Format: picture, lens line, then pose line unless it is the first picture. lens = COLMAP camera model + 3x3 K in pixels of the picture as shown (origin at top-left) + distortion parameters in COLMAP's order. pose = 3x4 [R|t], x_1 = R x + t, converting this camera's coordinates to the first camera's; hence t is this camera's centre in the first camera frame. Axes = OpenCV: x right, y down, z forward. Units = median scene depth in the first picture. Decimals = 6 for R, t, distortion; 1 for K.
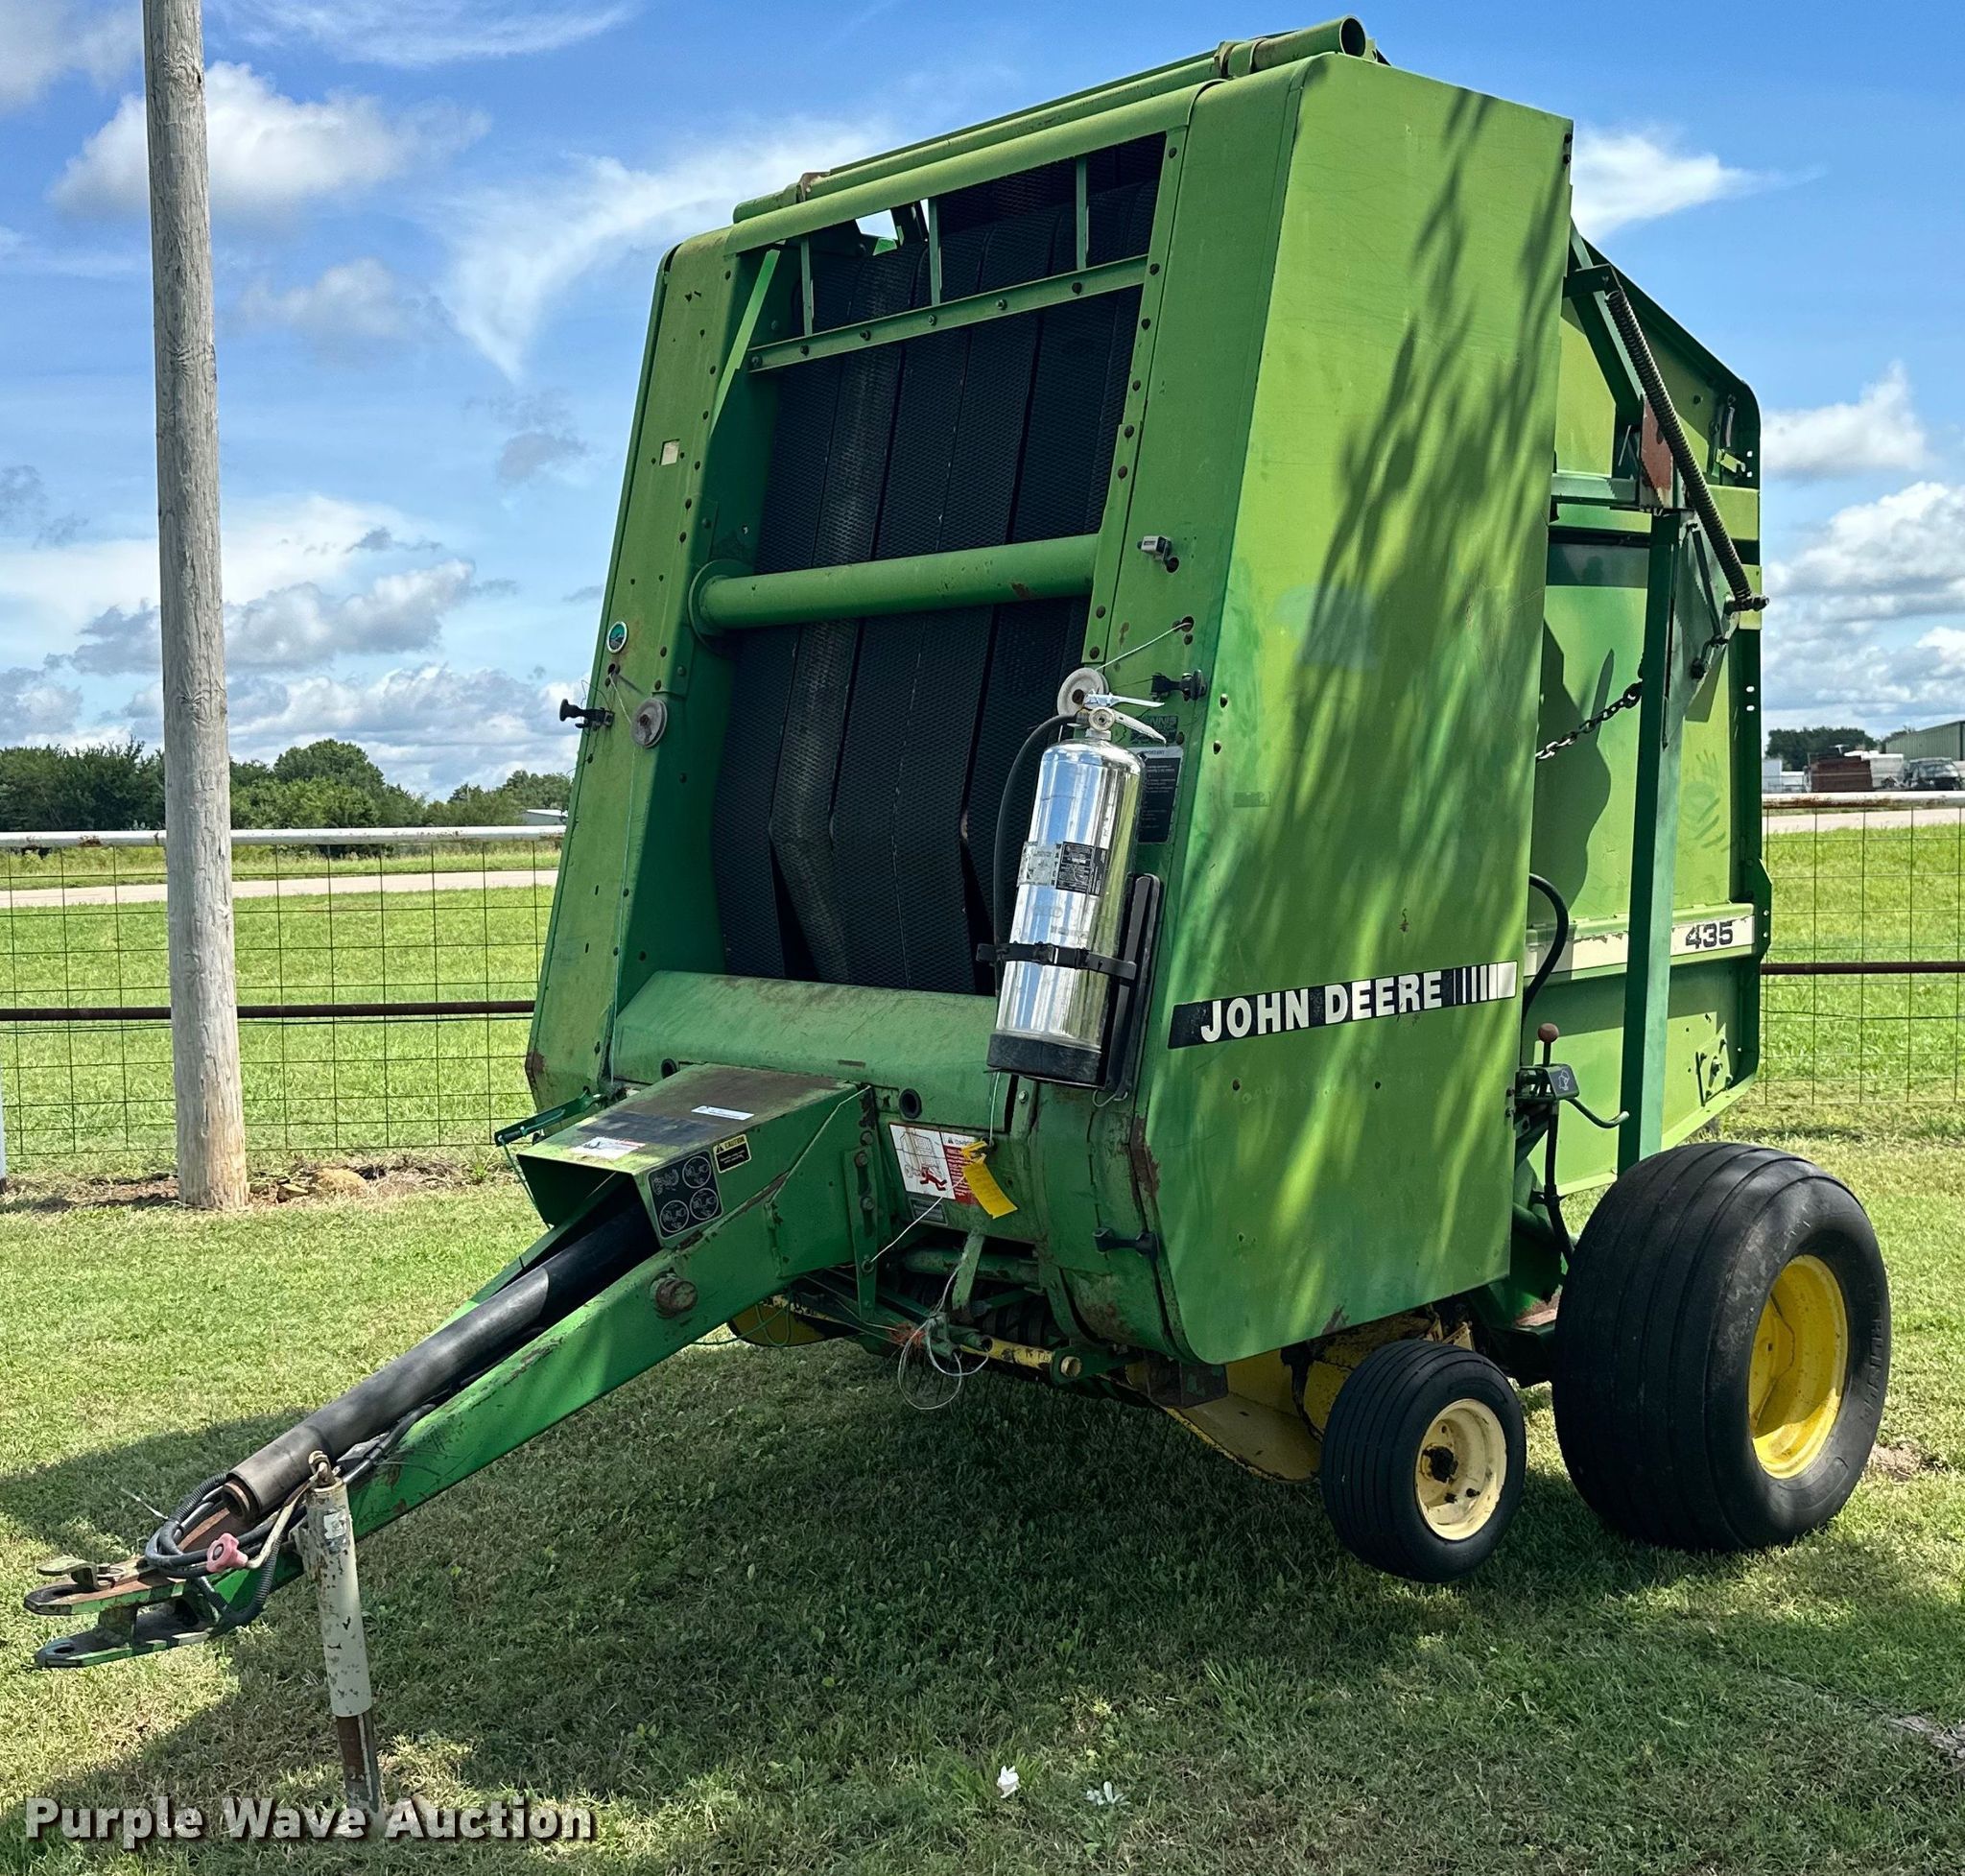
lens RADIAL K [[2524.7, 0, 981.5], [0, 2524.7, 961.5], [0, 0, 1]] dist [0.009404, 0.007577]
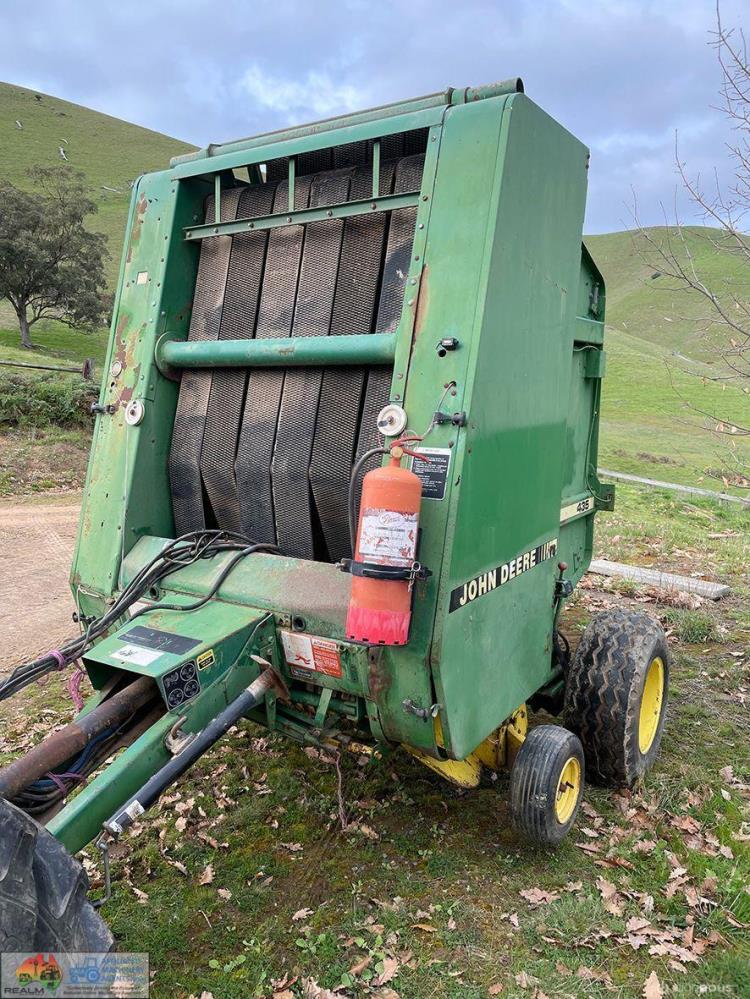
lens RADIAL K [[753.6, 0, 377.1], [0, 753.6, 514.7], [0, 0, 1]] dist [0.006495, -0.001762]
pose [[0.970596, -0.008224, 0.240575, -0.106461], [-0.014387, 0.995648, 0.092082, -0.084493], [-0.240285, -0.092835, 0.966253, 0.421110]]
